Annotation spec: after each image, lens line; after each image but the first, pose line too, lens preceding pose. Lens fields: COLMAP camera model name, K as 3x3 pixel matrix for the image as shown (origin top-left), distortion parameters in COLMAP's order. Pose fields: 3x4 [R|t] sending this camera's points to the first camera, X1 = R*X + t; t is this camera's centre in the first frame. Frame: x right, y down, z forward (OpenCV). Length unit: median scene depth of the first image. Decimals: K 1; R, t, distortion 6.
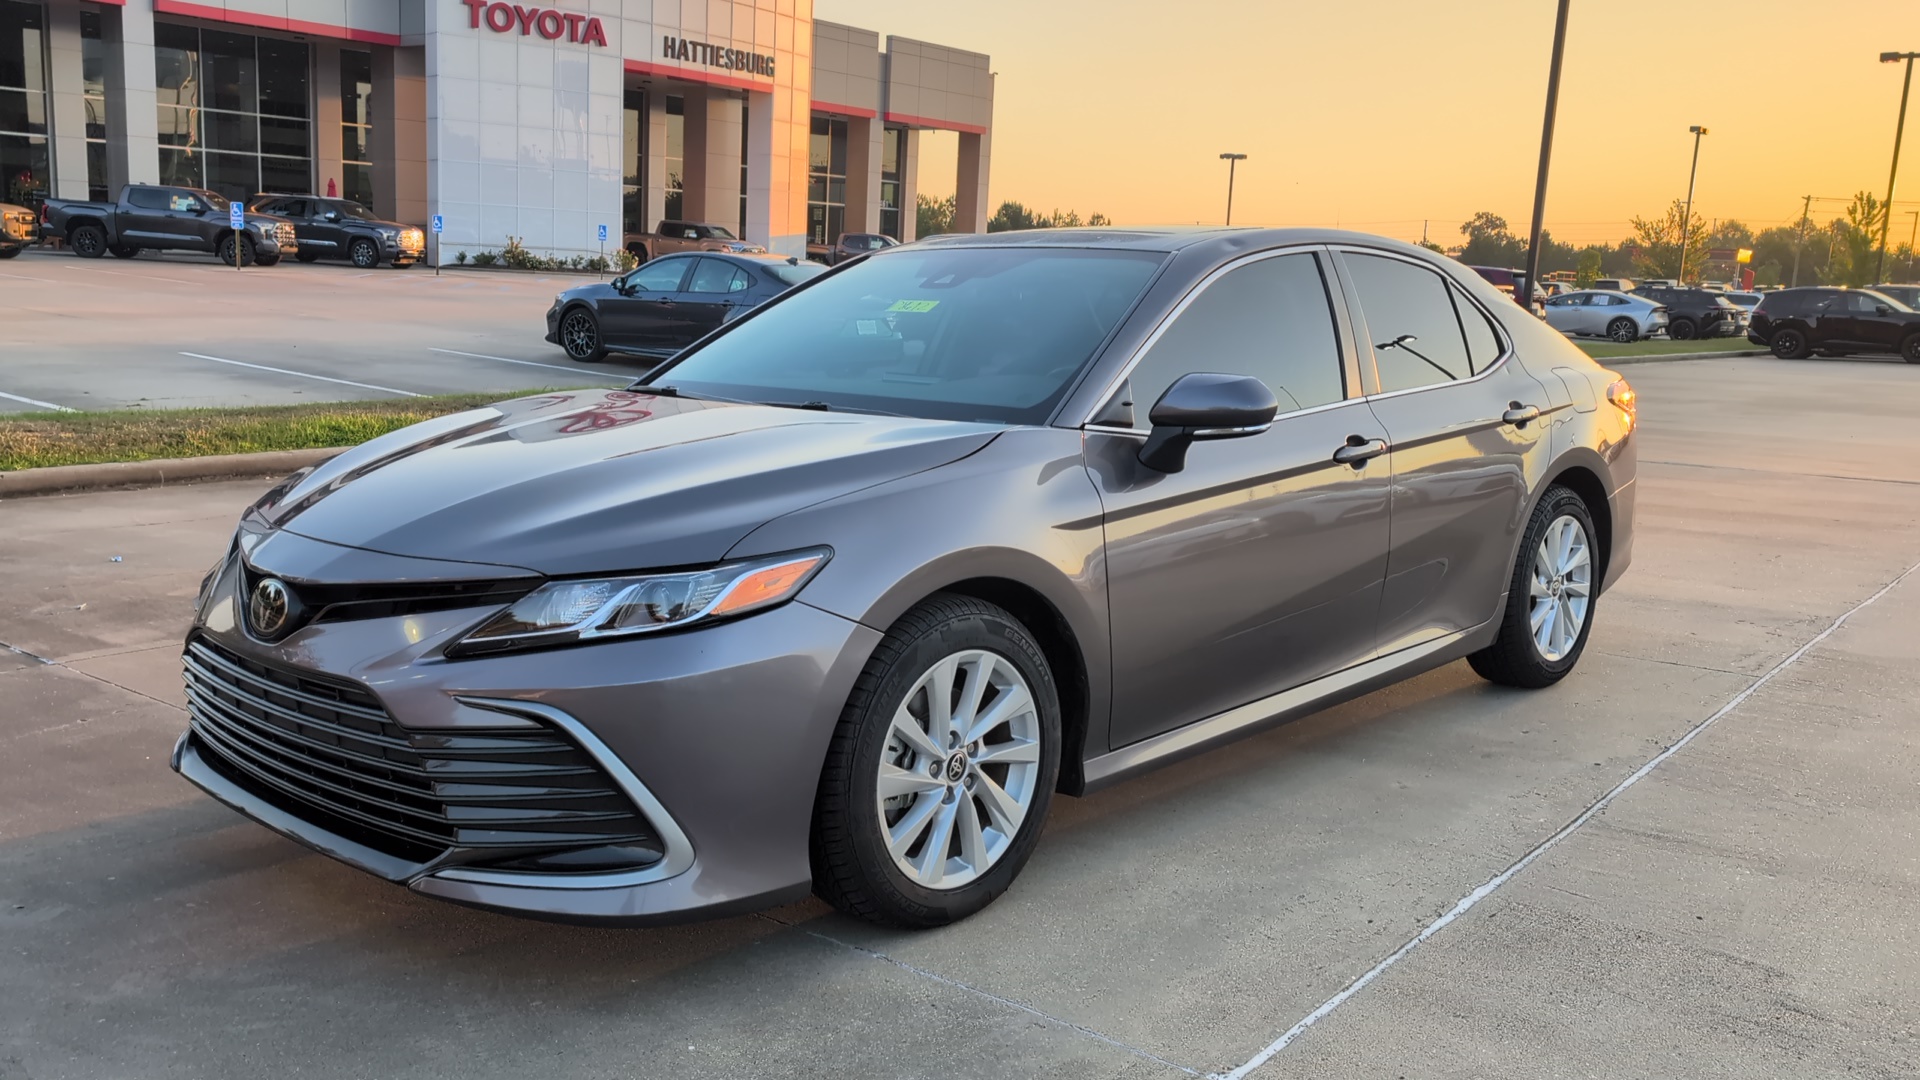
lens RADIAL K [[1622.5, 0, 960.3], [0, 1622.5, 552.8], [0, 0, 1]] dist [0.023581, -0.017622]
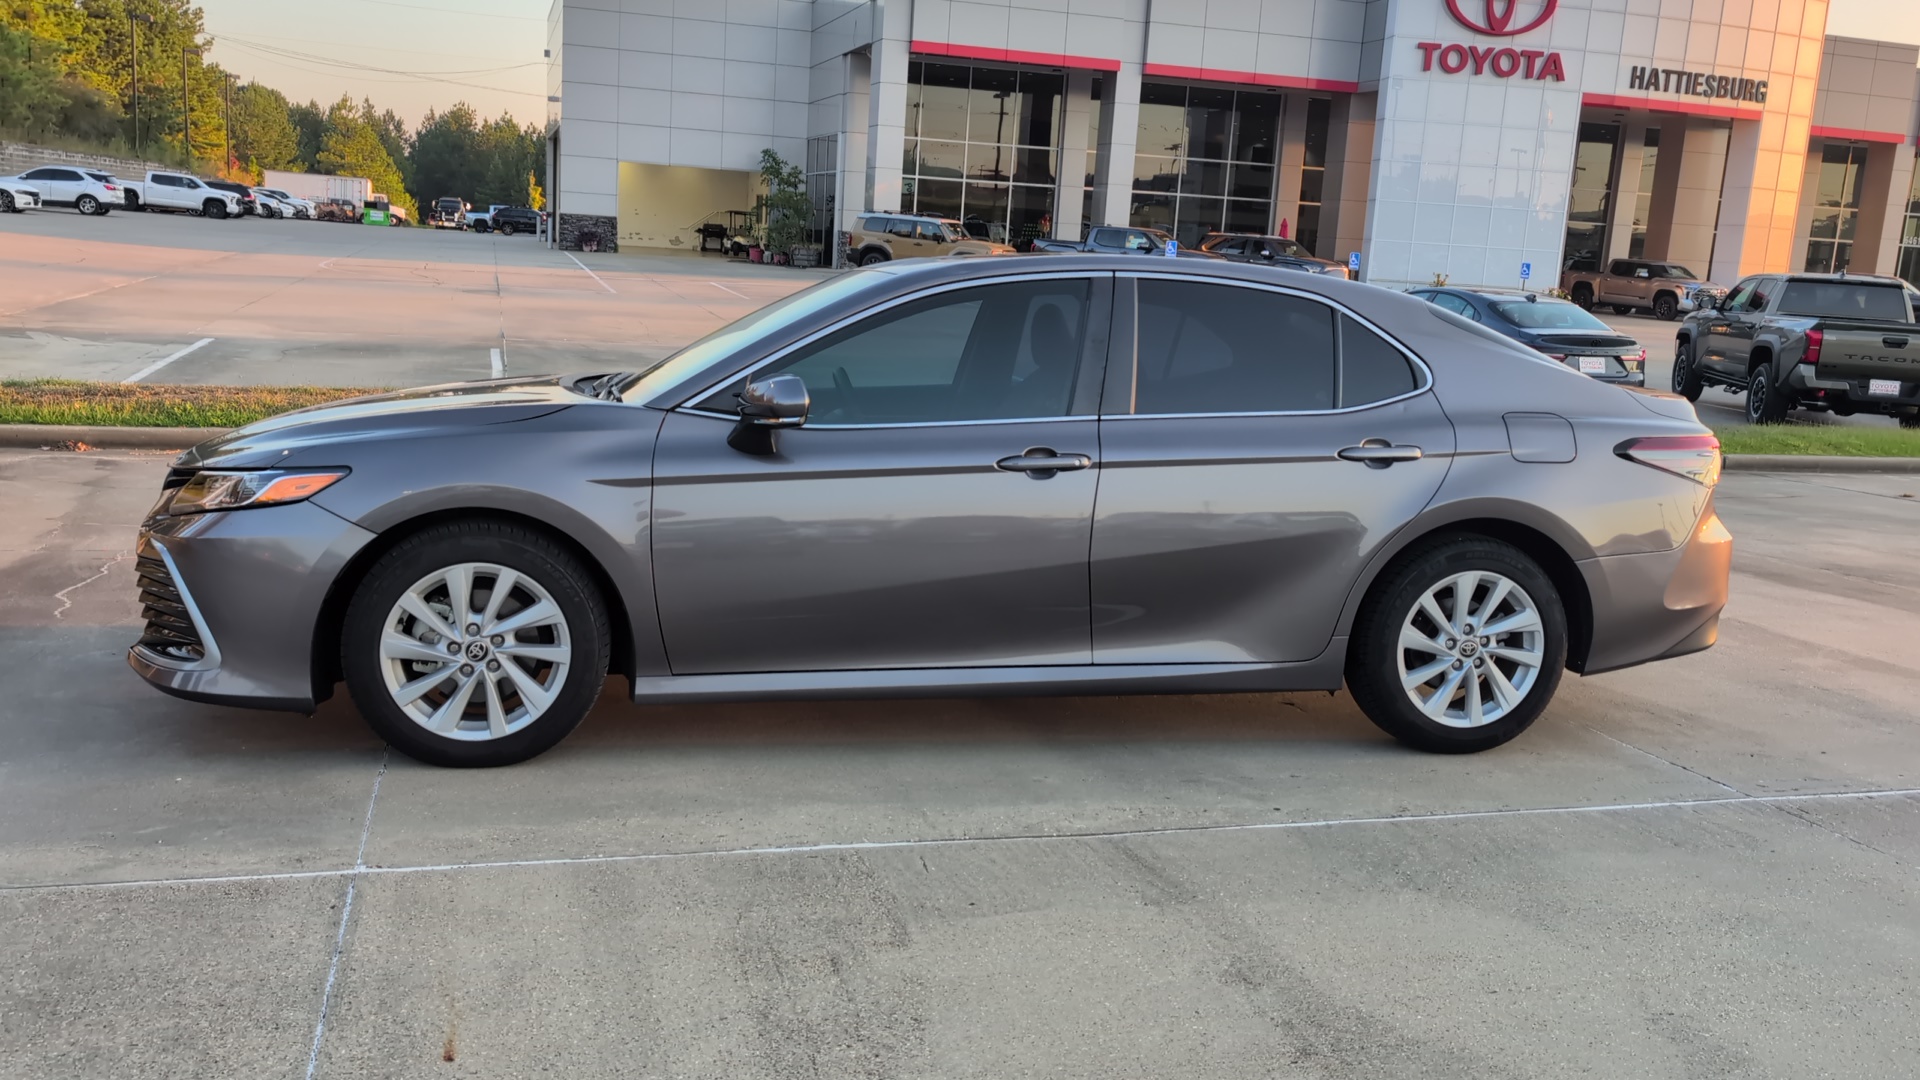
lens RADIAL K [[1622.5, 0, 960.3], [0, 1622.5, 552.8], [0, 0, 1]] dist [0.023581, -0.017622]
pose [[0.813056, 0.111321, -0.571443, 0.077991], [-0.124417, 0.992097, 0.016244, -0.001395], [0.568735, 0.057890, 0.820481, 0.009086]]
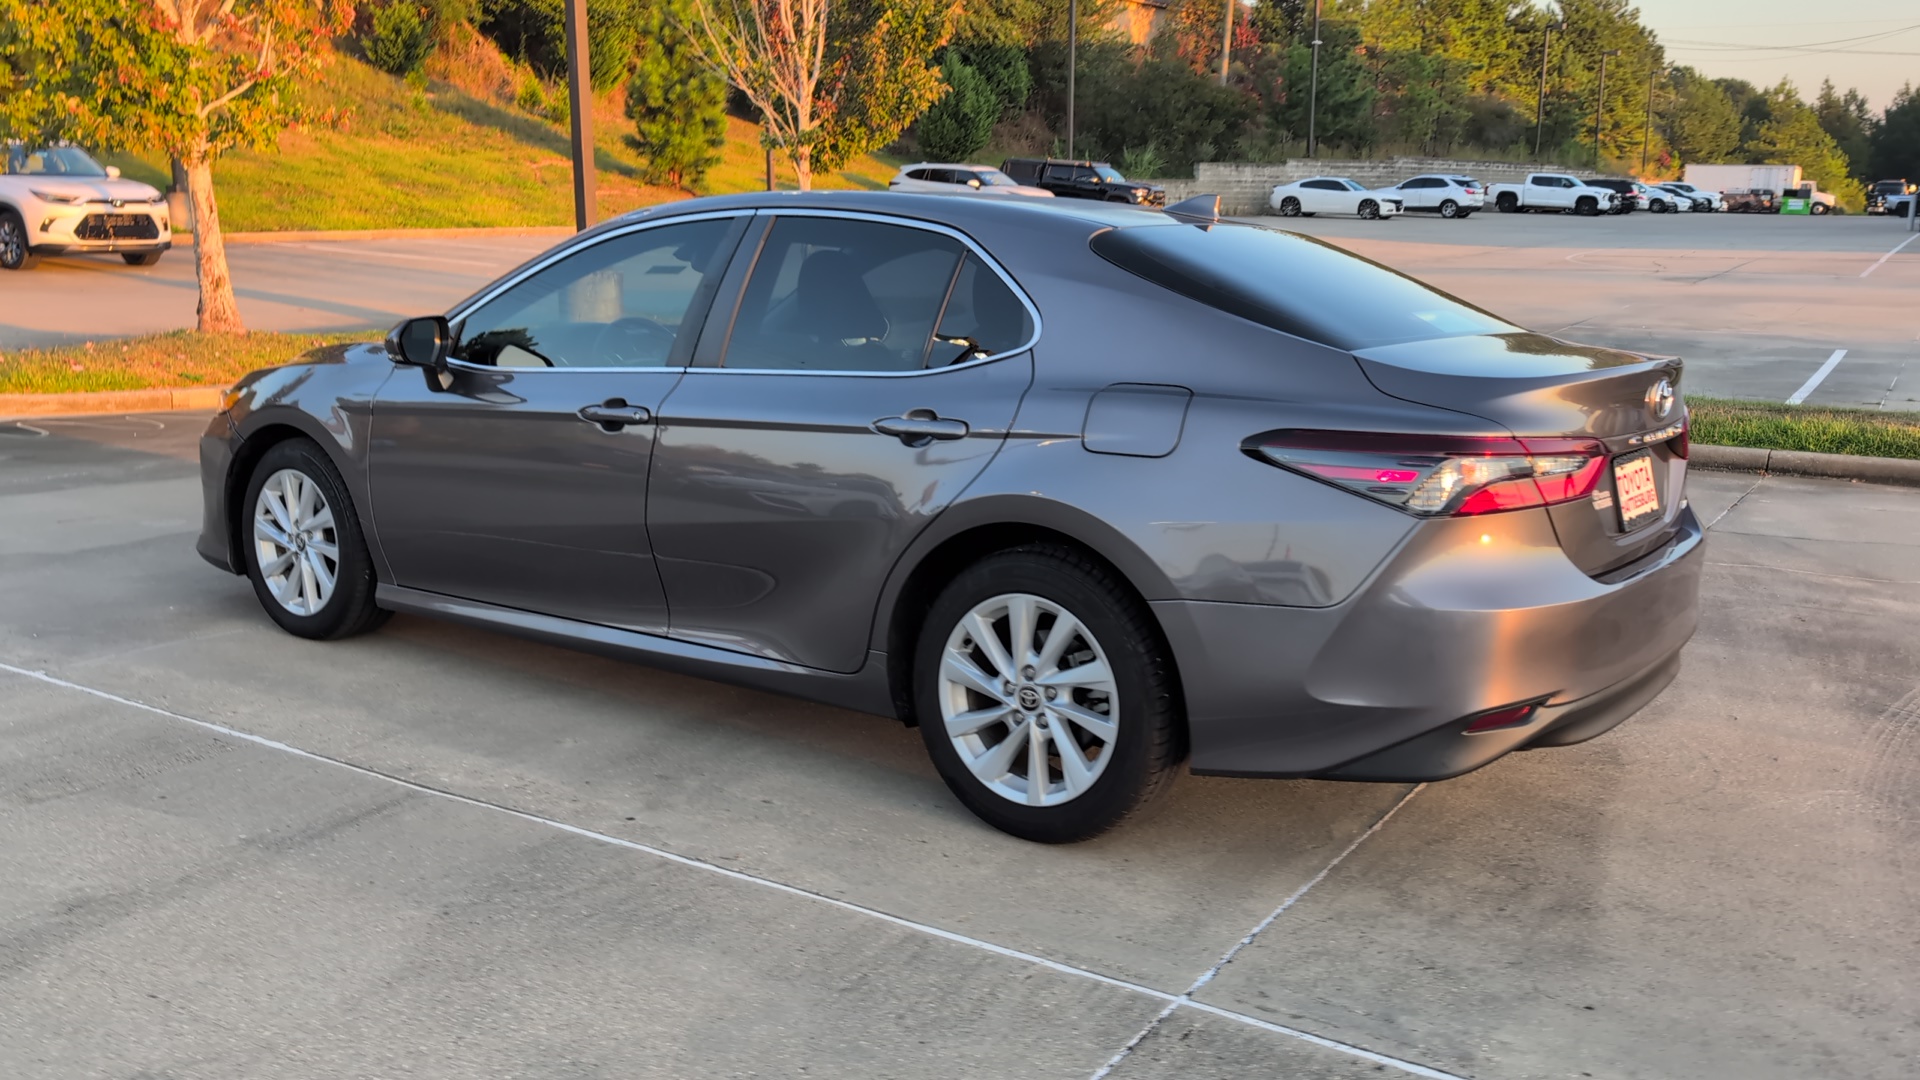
lens RADIAL K [[1622.5, 0, 960.3], [0, 1622.5, 552.8], [0, 0, 1]] dist [0.023581, -0.017622]
pose [[0.100163, 0.171190, -0.980133, 0.122039], [-0.176686, 0.972491, 0.151800, -0.016413], [0.979157, 0.157971, 0.127655, 0.104892]]
